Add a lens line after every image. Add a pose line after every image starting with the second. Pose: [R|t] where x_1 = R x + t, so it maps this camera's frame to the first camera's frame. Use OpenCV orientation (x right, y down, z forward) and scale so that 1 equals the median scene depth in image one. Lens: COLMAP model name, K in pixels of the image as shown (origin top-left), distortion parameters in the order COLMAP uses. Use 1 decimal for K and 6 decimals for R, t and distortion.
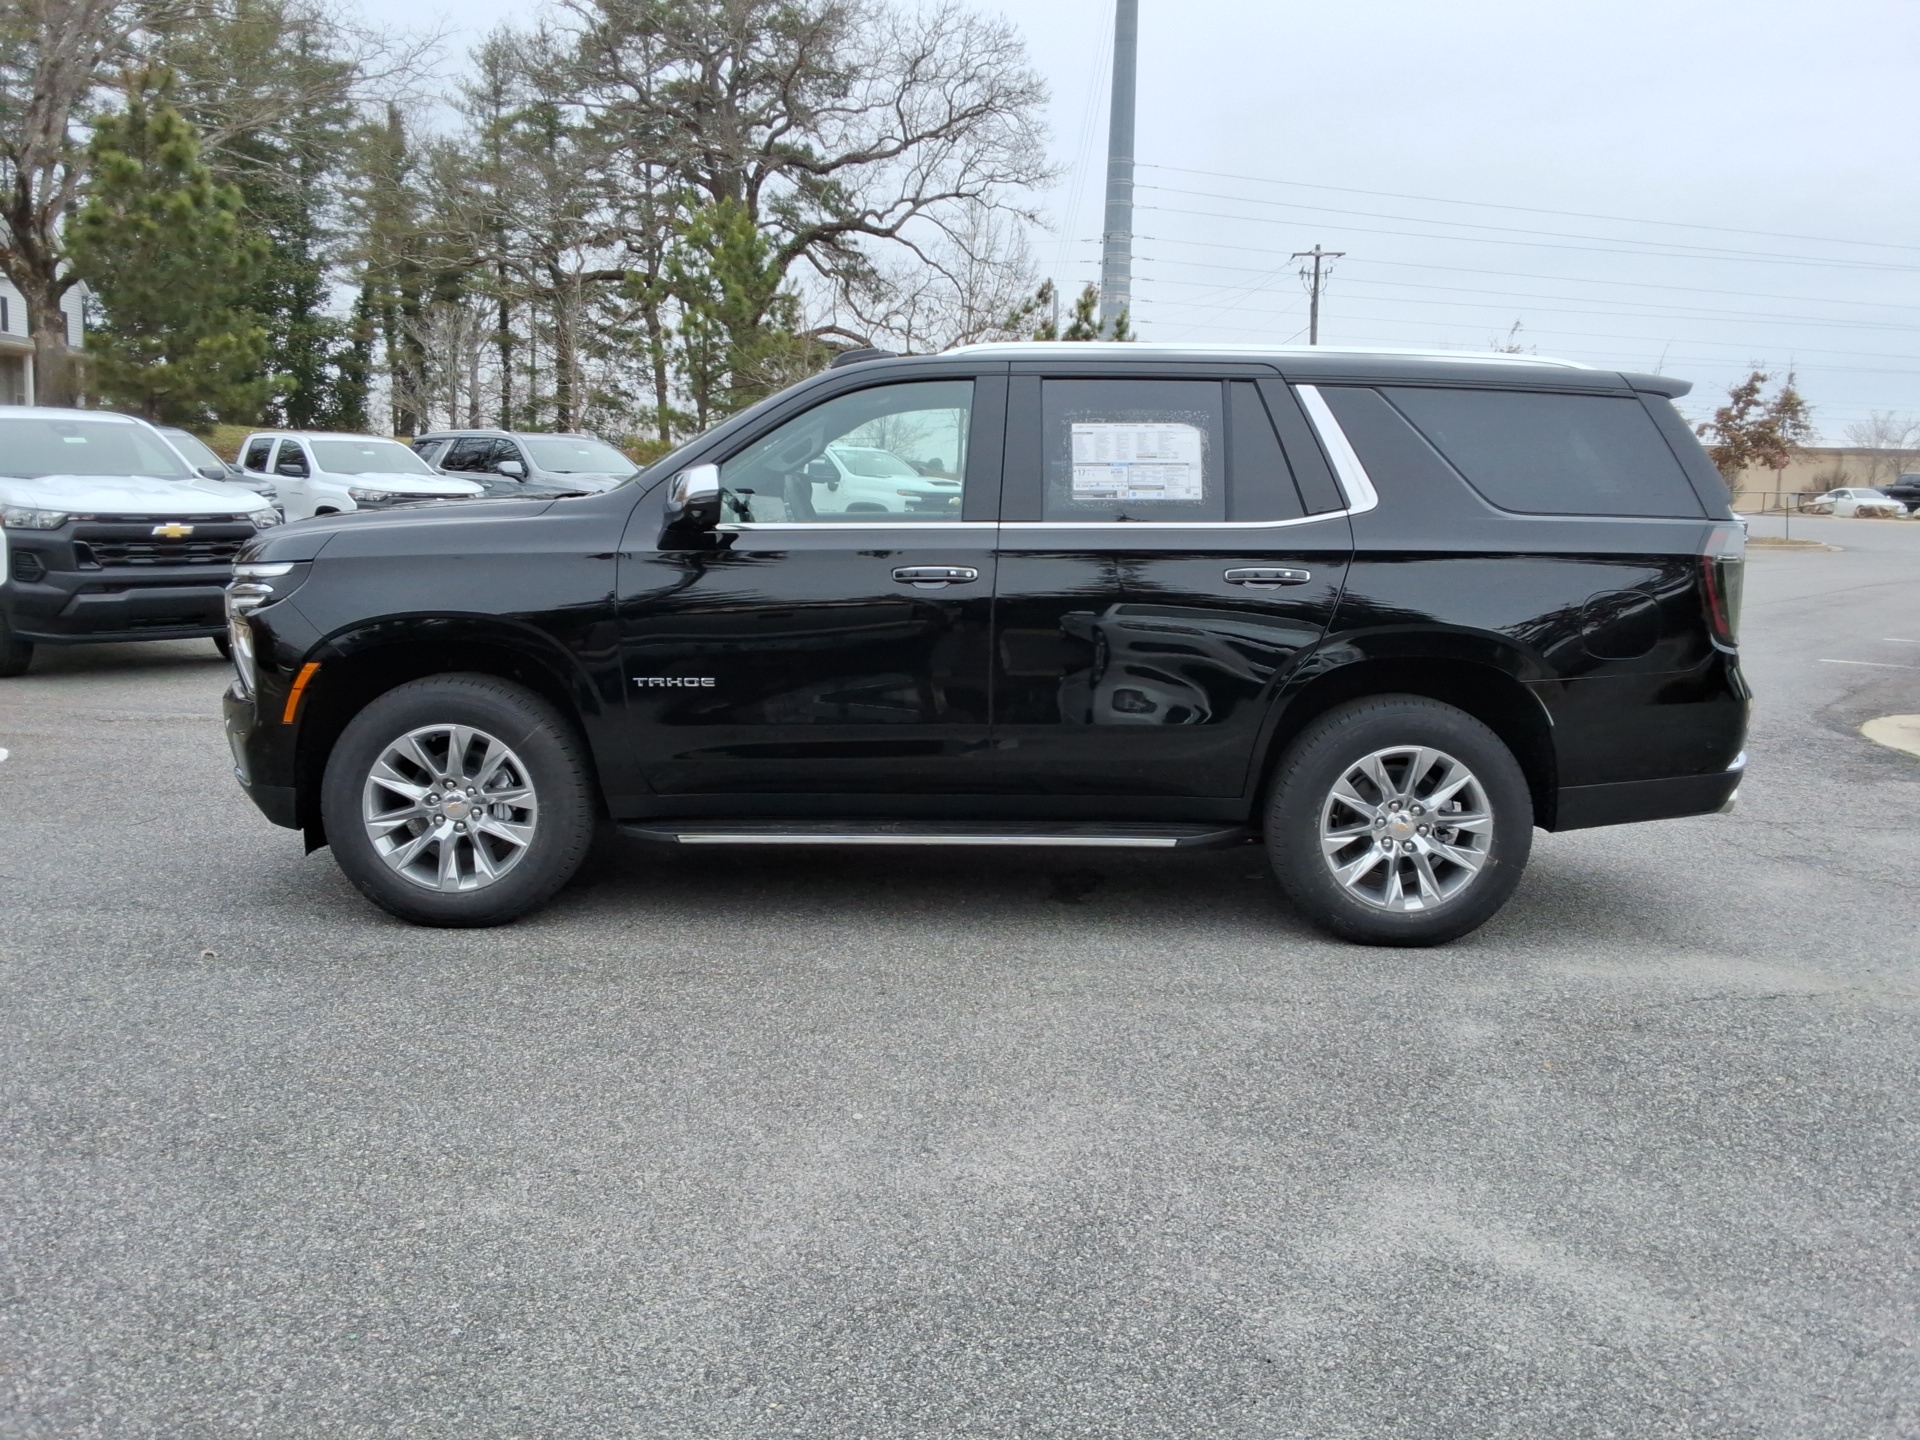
lens RADIAL K [[1541.8, 0, 961.6], [0, 1541.8, 690.2], [0, 0, 1]] dist [0.098853, -0.150850]
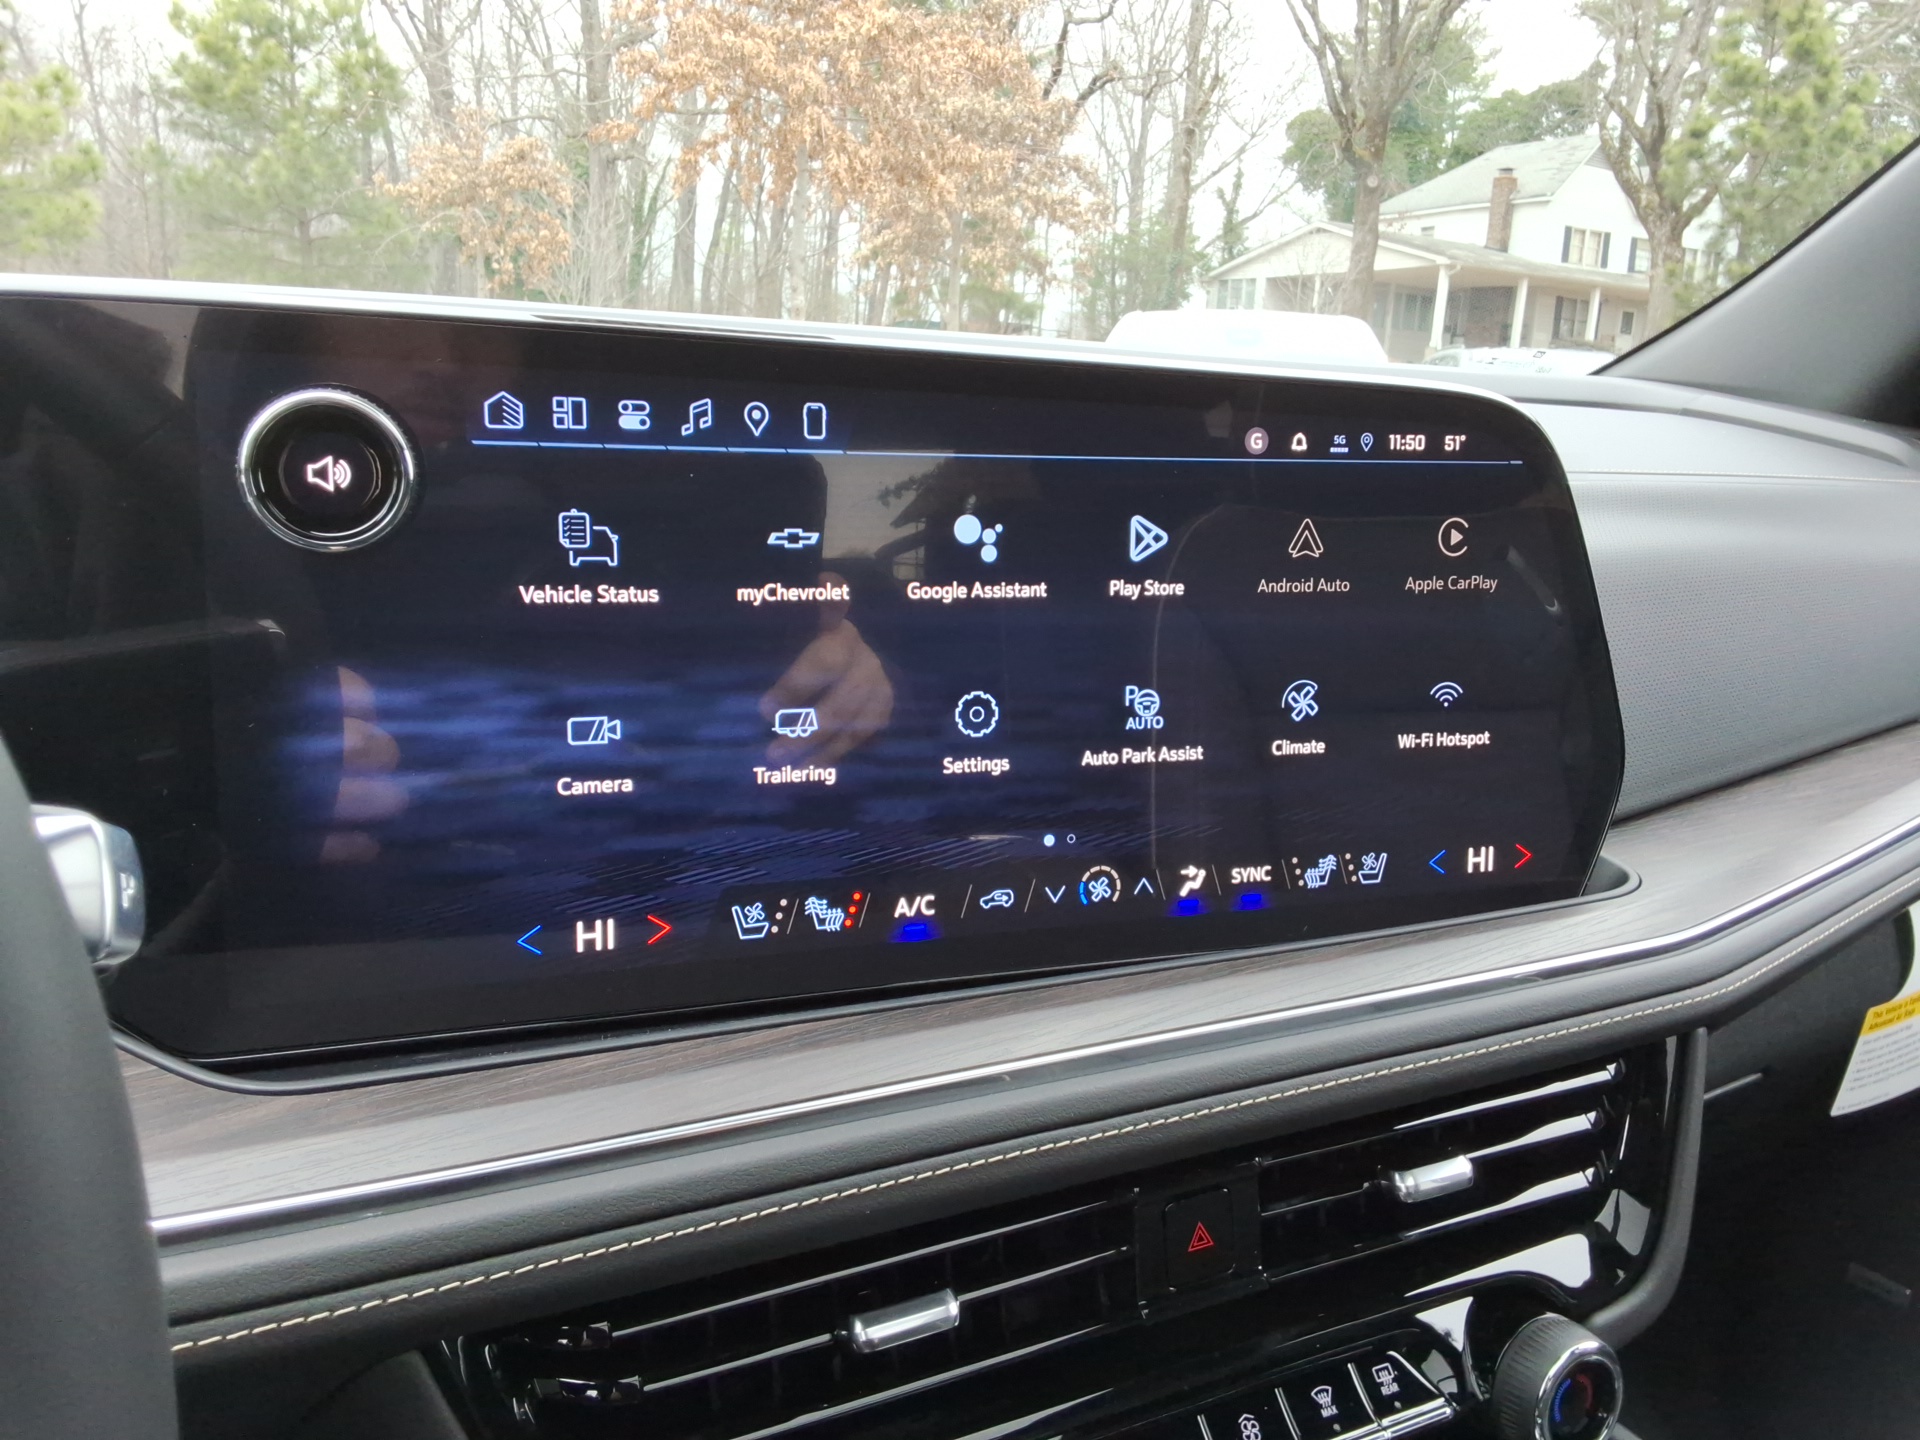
lens RADIAL K [[1541.8, 0, 971.6], [0, 1541.8, 699.8], [0, 0, 1]] dist [0.098853, -0.150850]
pose [[0.560393, 0.164971, -0.811630, -0.006516], [-0.136931, 0.984930, 0.105651, -0.014249], [0.816829, 0.051931, 0.574538, 0.116748]]
